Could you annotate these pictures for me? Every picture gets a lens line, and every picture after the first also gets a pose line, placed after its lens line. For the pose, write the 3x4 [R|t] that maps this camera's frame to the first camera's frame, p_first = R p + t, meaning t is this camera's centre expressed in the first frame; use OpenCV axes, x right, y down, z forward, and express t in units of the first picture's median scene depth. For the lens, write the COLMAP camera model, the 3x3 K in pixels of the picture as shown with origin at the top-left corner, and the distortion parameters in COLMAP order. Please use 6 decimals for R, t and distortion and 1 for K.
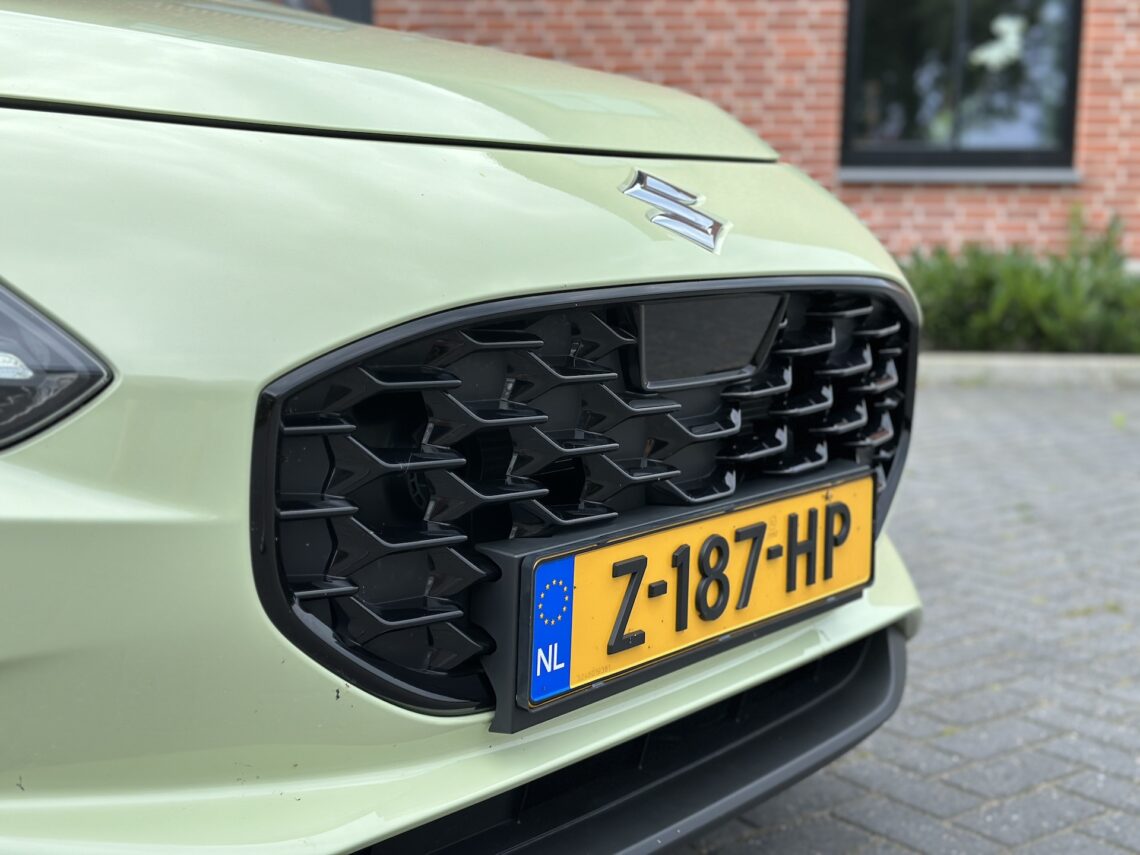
lens RADIAL K [[1566.5, 0, 570.0], [0, 1566.5, 427.5], [0, 0, 1]] dist [0.171487, -0.392138]
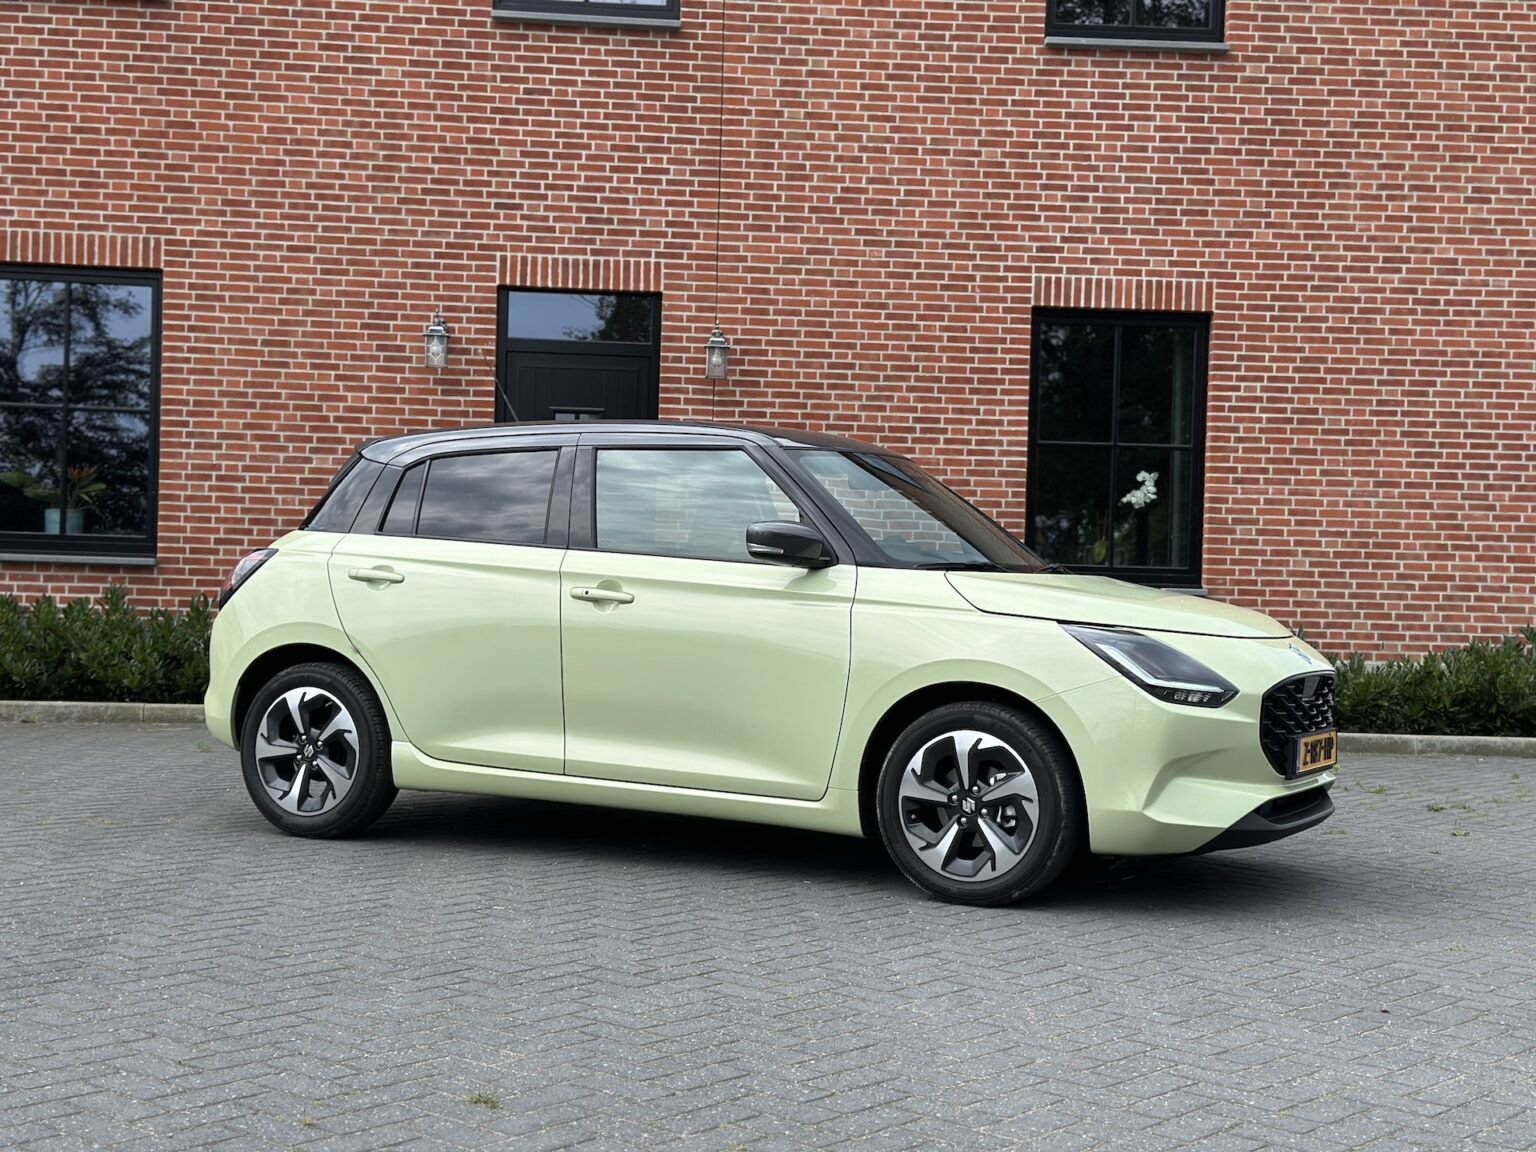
lens RADIAL K [[2110.6, 0, 768.0], [0, 2110.6, 576.0], [0, 0, 1]] dist [0.171487, -0.392138]
pose [[0.981811, 0.012738, 0.189431, -2.125763], [0.013004, 0.990892, -0.134032, 0.341761], [-0.189413, 0.134057, 0.972703, -3.708350]]
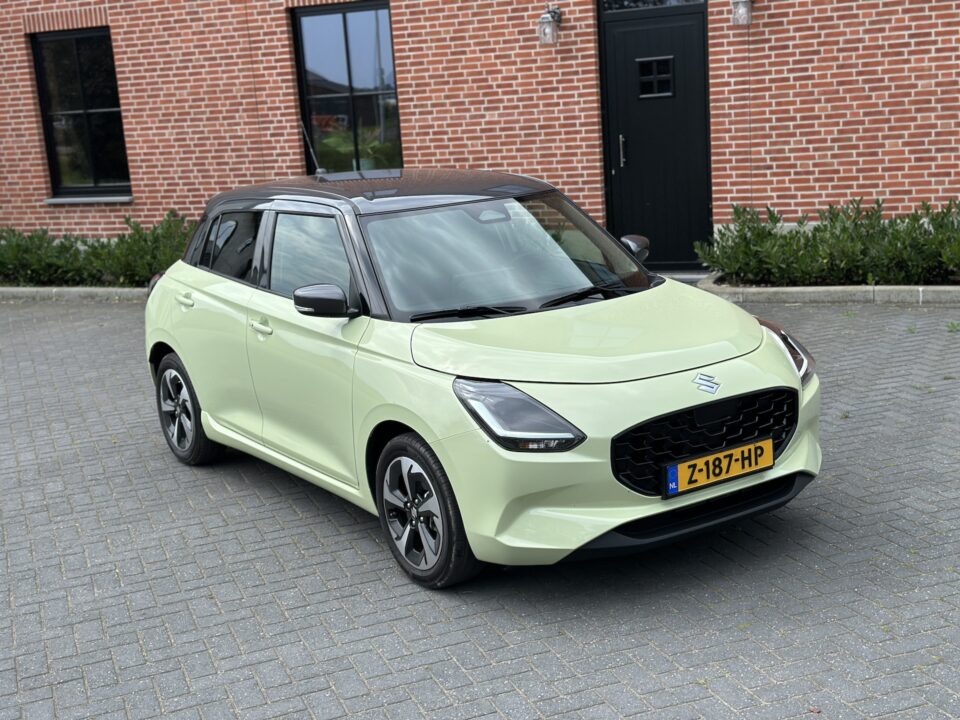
lens RADIAL K [[1319.1, 0, 480.0], [0, 1319.1, 360.0], [0, 0, 1]] dist [0.171487, -0.392138]
pose [[0.943488, -0.019136, -0.330853, 0.688175], [0.043974, 0.996733, 0.067751, -0.476590], [0.328476, -0.078472, 0.941247, -2.654675]]
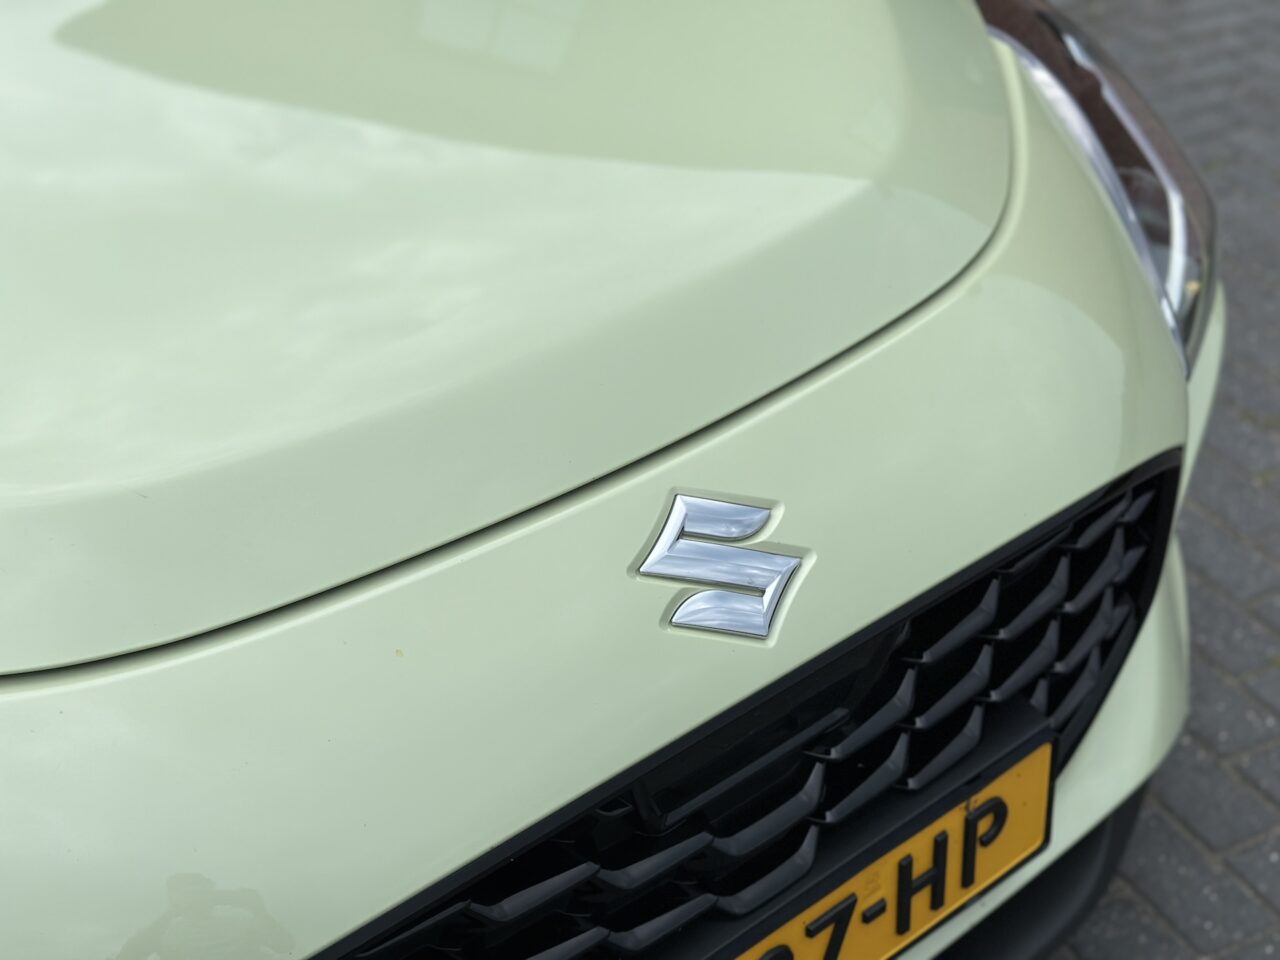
lens RADIAL K [[1758.8, 0, 640.0], [0, 1758.8, 480.0], [0, 0, 1]] dist [0.171487, -0.392138]
pose [[0.973254, 0.071241, -0.218405, 0.201939], [0.031124, 0.901046, 0.432605, -0.519275], [0.227612, -0.427833, 0.874730, 0.302650]]
